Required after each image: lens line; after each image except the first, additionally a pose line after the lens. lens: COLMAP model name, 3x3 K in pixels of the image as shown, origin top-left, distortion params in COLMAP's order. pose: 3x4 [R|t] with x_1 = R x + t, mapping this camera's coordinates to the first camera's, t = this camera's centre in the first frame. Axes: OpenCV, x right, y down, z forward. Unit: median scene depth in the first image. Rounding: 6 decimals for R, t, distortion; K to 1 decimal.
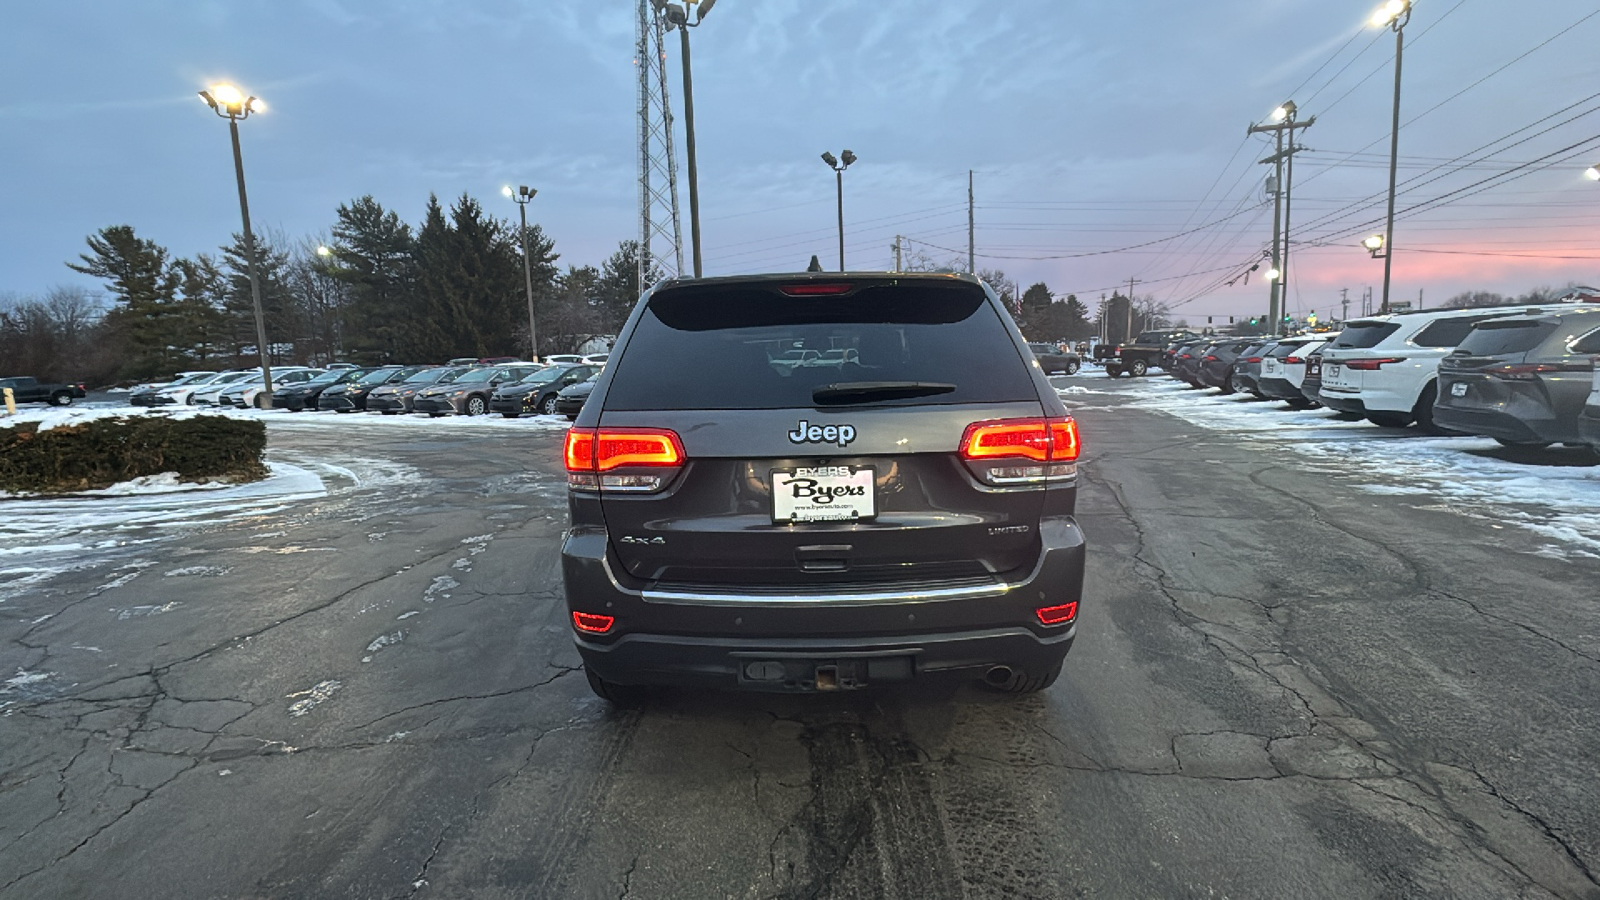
lens RADIAL K [[728.2, 0, 795.9], [0, 728.2, 457.4], [0, 0, 1]] dist [-0.001038, 0.000112]
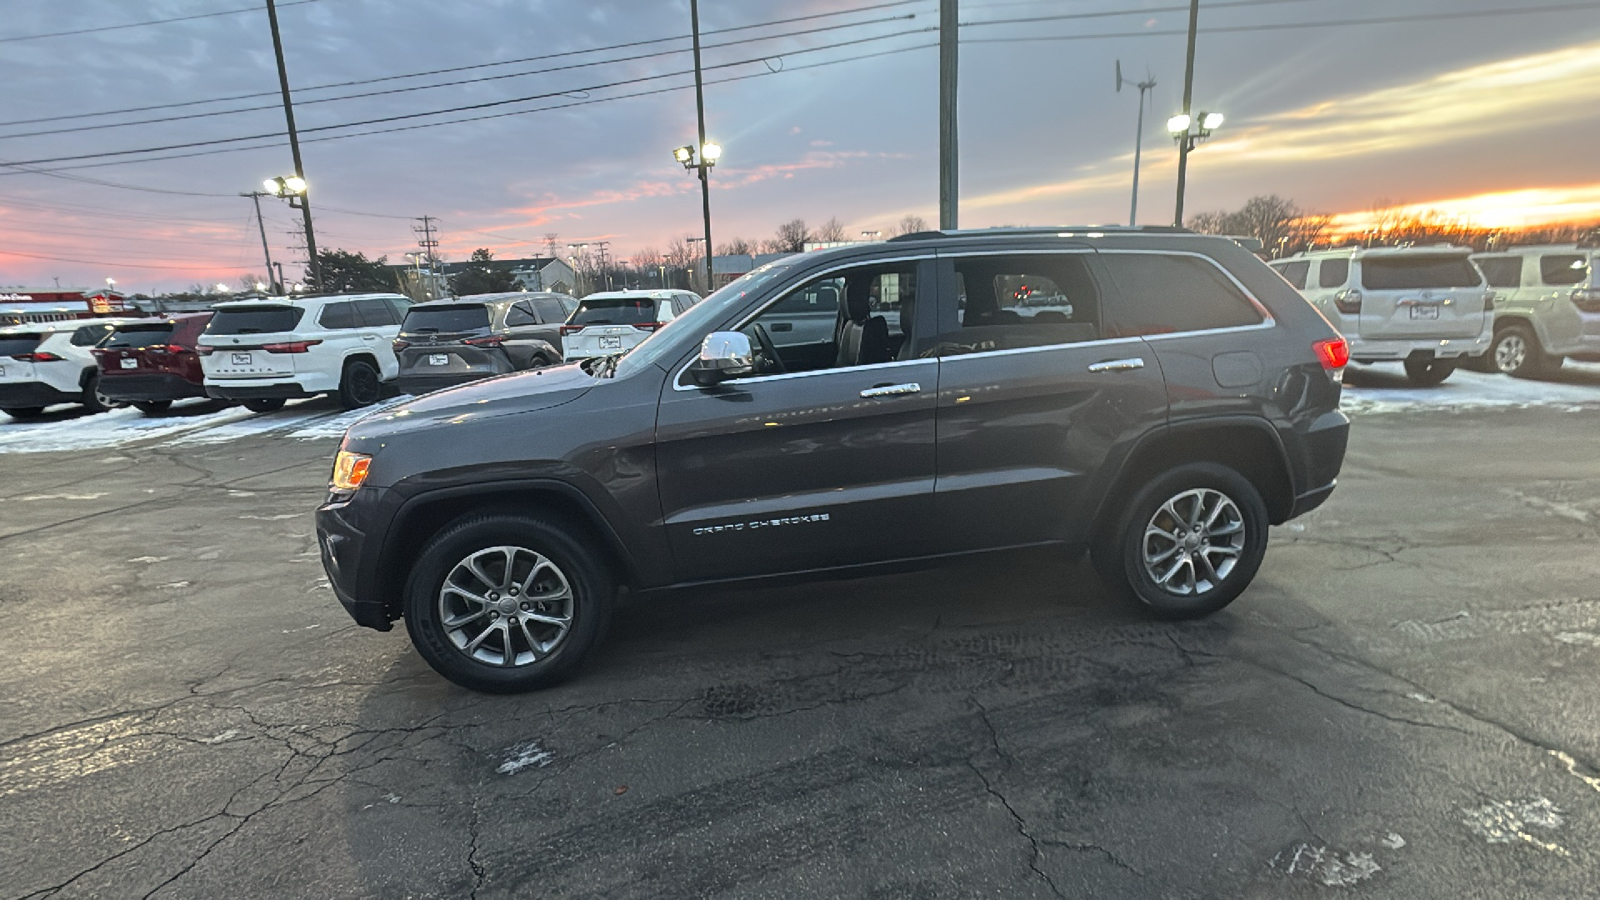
lens RADIAL K [[728.2, 0, 803.4], [0, 728.2, 448.4], [0, 0, 1]] dist [-0.001038, 0.000112]
pose [[-0.172398, -0.168932, 0.970433, -0.123104], [0.181511, 0.962865, 0.199860, -0.024686], [-0.968159, 0.210599, -0.135333, 0.178597]]
